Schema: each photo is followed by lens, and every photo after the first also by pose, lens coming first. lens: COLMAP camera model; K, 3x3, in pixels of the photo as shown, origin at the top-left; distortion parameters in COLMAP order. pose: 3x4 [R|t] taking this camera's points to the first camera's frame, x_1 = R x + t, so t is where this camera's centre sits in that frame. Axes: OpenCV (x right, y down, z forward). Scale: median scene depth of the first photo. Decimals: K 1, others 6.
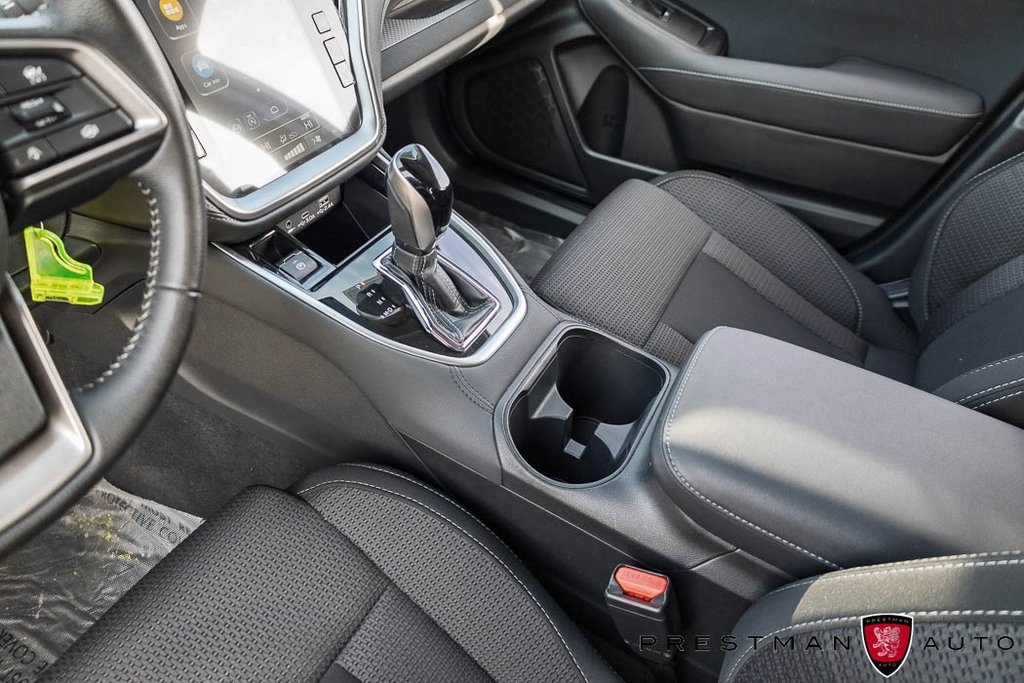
lens RADIAL K [[656.6, 0, 512.0], [0, 656.6, 341.5], [0, 0, 1]] dist [-0.000794, 0.000378]
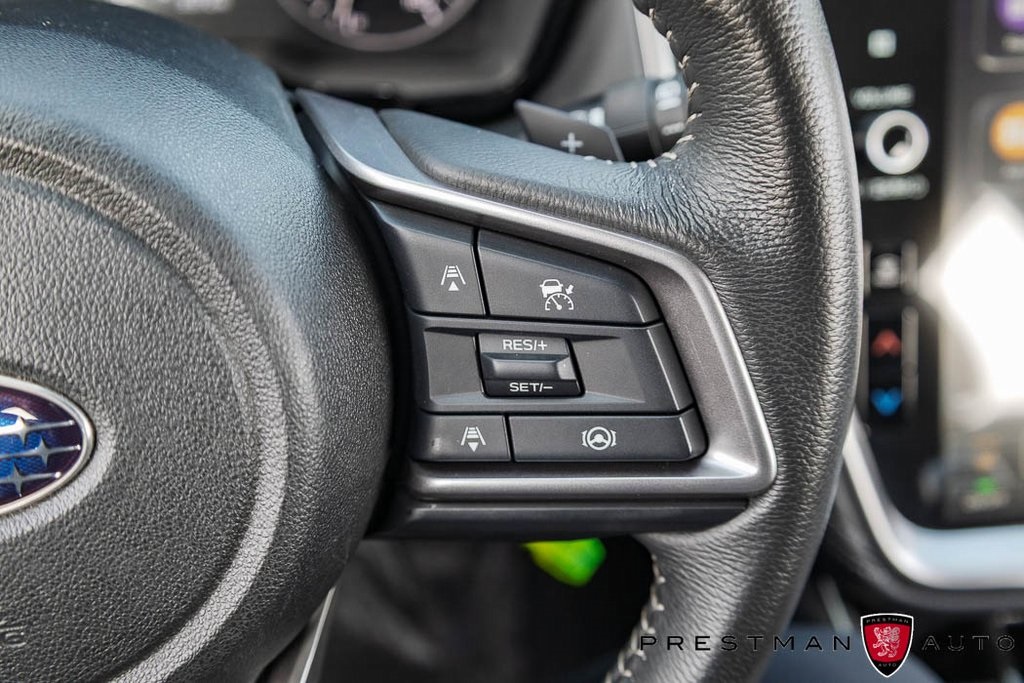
lens RADIAL K [[1072.6, 0, 512.0], [0, 1072.6, 341.5], [0, 0, 1]] dist [0.001424, 0.001523]
pose [[0.590704, 0.415068, -0.691945, -0.225302], [-0.523070, 0.849936, 0.063301, -0.374897], [0.614382, 0.324543, 0.719170, 0.444127]]
